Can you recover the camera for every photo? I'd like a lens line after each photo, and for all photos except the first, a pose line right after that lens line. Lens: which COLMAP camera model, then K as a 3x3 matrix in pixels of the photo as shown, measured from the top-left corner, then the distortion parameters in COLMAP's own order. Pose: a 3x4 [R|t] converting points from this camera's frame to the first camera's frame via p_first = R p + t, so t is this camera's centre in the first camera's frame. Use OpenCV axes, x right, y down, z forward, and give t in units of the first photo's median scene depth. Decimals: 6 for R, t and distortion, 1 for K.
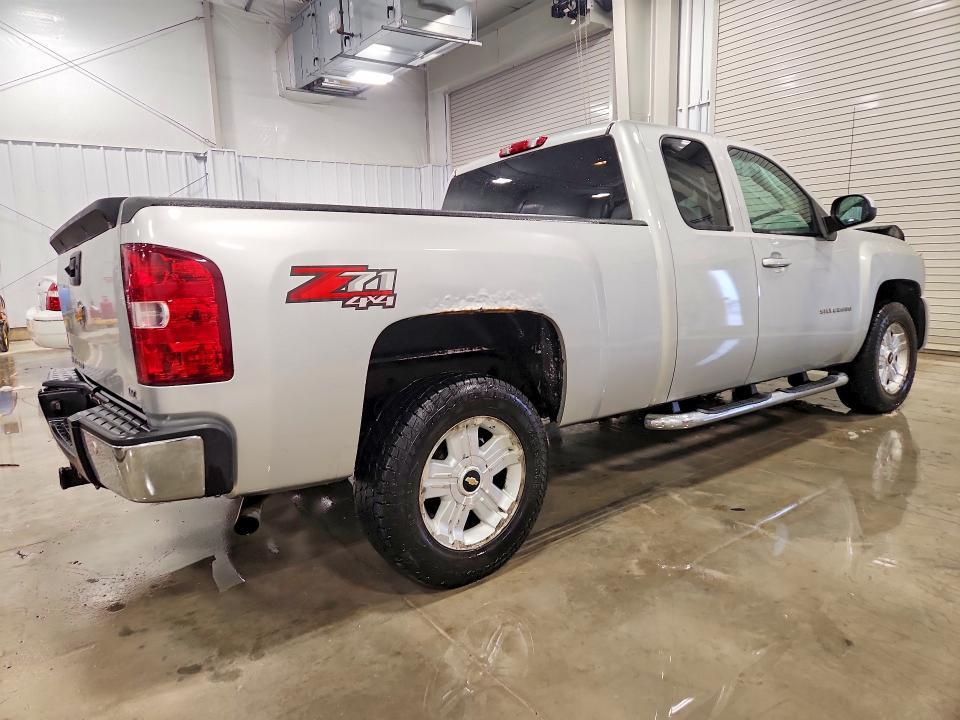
lens RADIAL K [[664.4, 0, 465.5], [0, 664.4, 359.3], [0, 0, 1]] dist [0.009591, 0.004318]
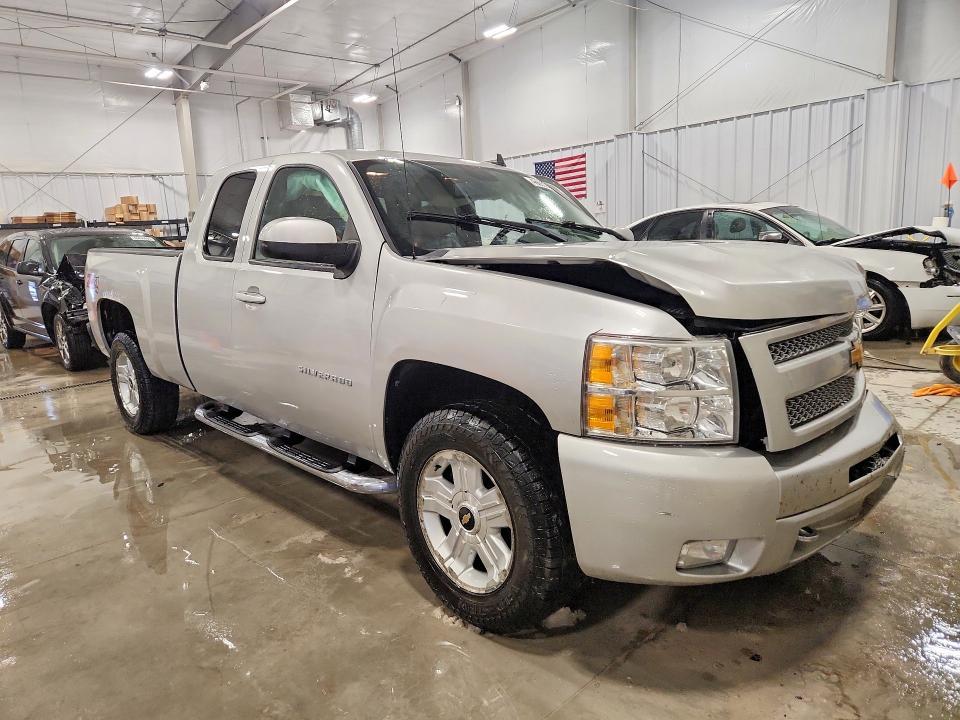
lens RADIAL K [[664.4, 0, 465.5], [0, 664.4, 359.3], [0, 0, 1]] dist [0.009591, 0.004318]
pose [[0.090338, 0.212271, -0.973026, 1.295196], [-0.100930, 0.973942, 0.203100, -0.258118], [0.990784, 0.079860, 0.109409, 1.107923]]
